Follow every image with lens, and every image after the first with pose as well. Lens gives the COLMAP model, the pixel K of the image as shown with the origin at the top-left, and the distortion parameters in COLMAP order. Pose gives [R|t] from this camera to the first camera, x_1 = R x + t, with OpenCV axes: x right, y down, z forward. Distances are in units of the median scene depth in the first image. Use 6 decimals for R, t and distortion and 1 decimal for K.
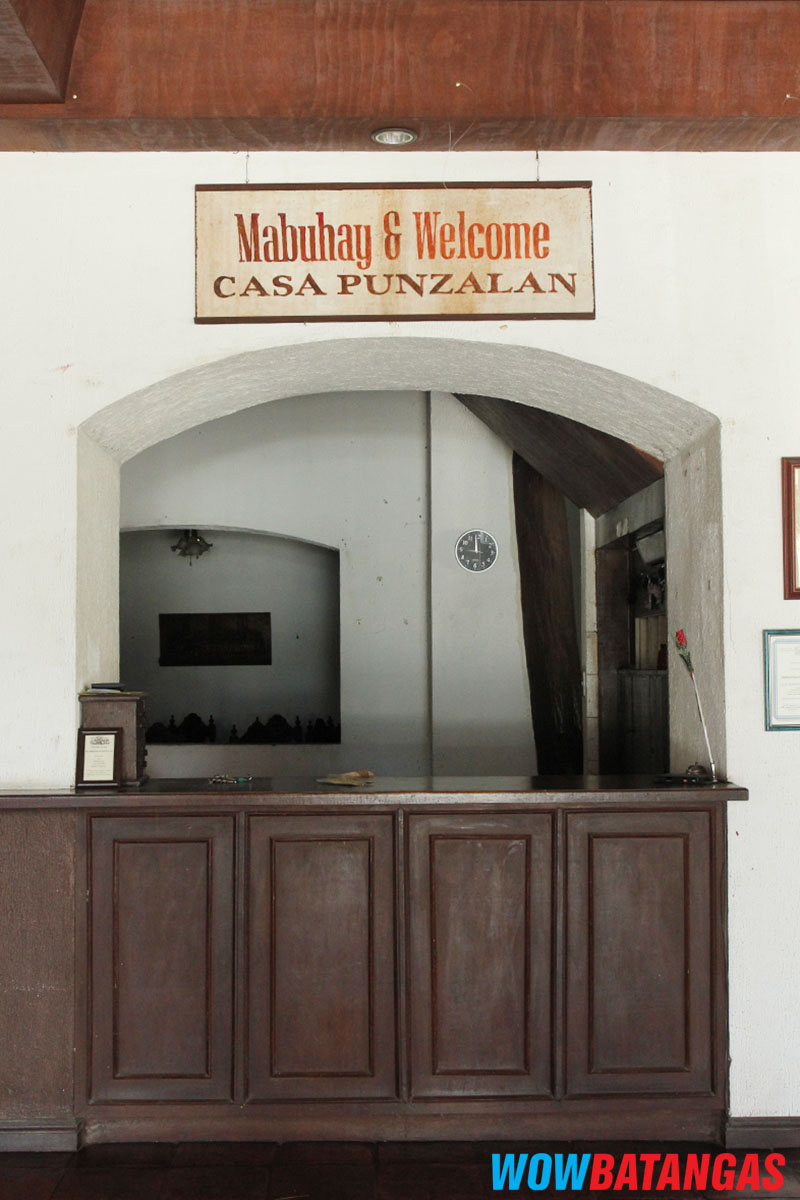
lens RADIAL K [[1497.4, 0, 402.2], [0, 1497.4, 602.0], [0, 0, 1]] dist [-0.027979, 0.000000]
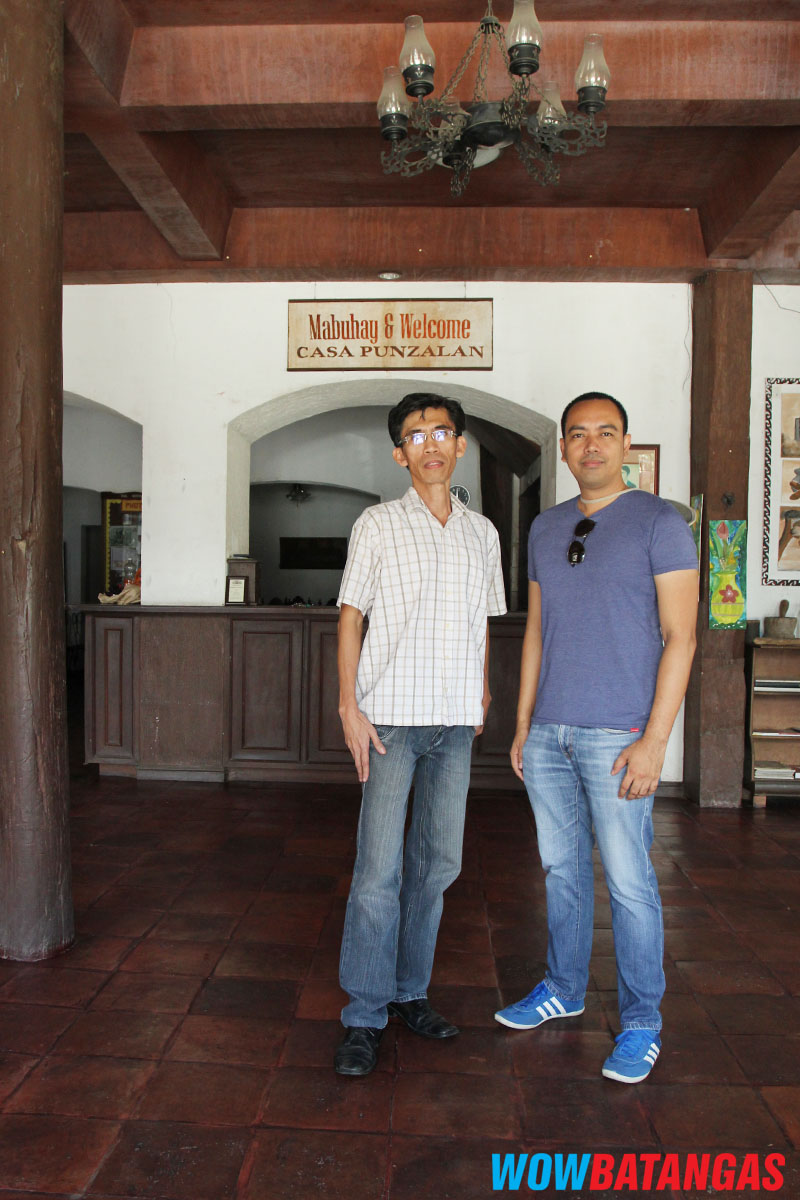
lens RADIAL K [[1030.3, 0, 376.5], [0, 1030.3, 630.3], [0, 0, 1]] dist [-0.076197, 0.025668]
pose [[0.997053, 0.025020, -0.072517, 0.084057], [-0.018837, 0.996227, 0.084715, 0.035925], [0.074363, -0.083099, 0.993763, -0.354553]]
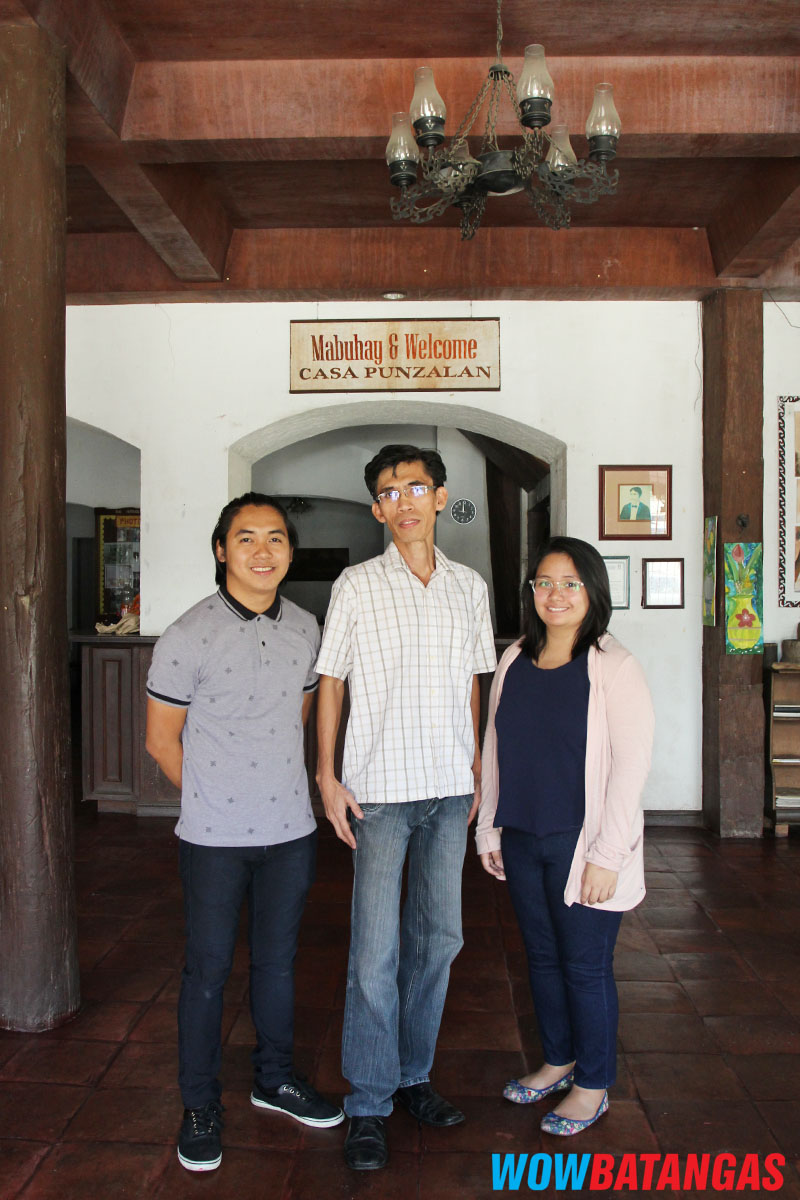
lens RADIAL K [[1069.3, 0, 401.5], [0, 1069.3, 594.5], [0, 0, 1]] dist [-0.069020, 0.010969]
pose [[0.998653, 0.010564, -0.050795, 0.075865], [-0.008138, 0.998827, 0.047724, 0.004059], [0.051239, -0.047247, 0.997568, -0.362345]]
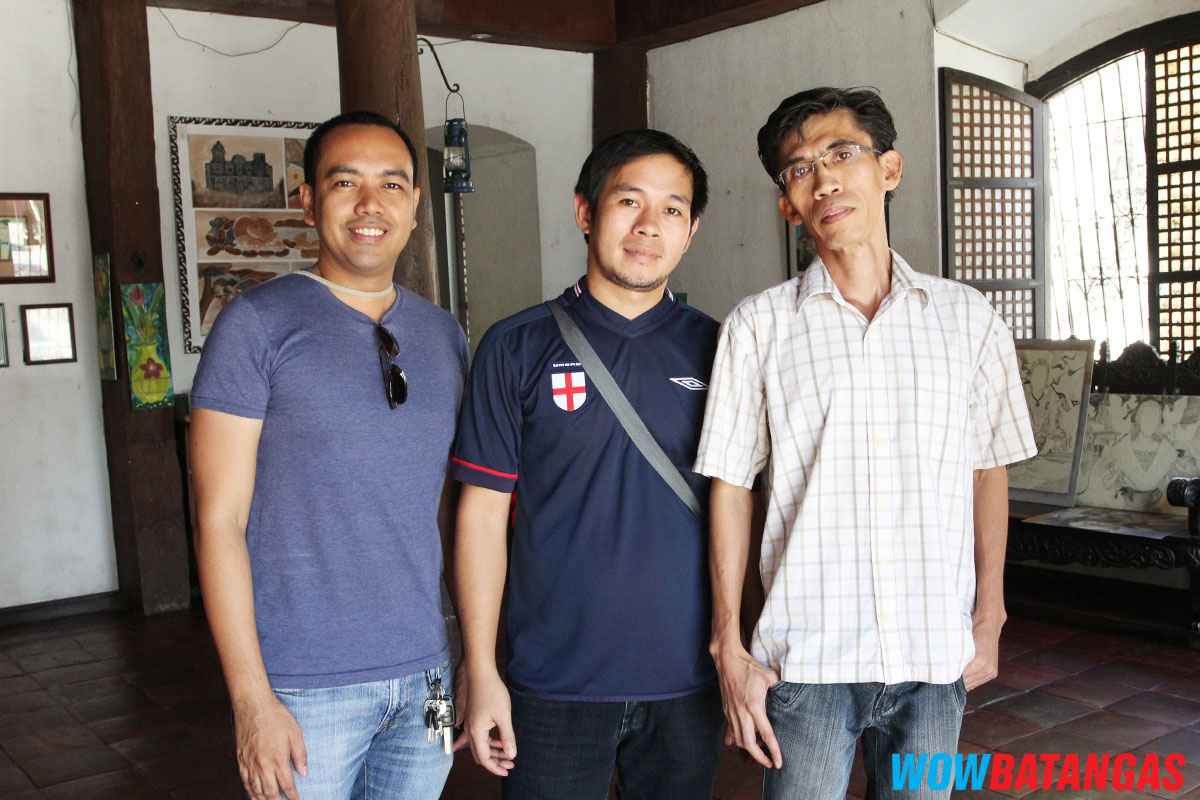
lens RADIAL K [[1280.8, 0, 590.6], [0, 1280.8, 427.7], [0, 0, 1]] dist [-0.024064, 0.000000]
pose [[0.814302, -0.082280, 0.574580, 0.016244], [0.014073, 0.992409, 0.122170, -0.007500], [-0.580270, -0.091397, 0.809279, -0.455941]]
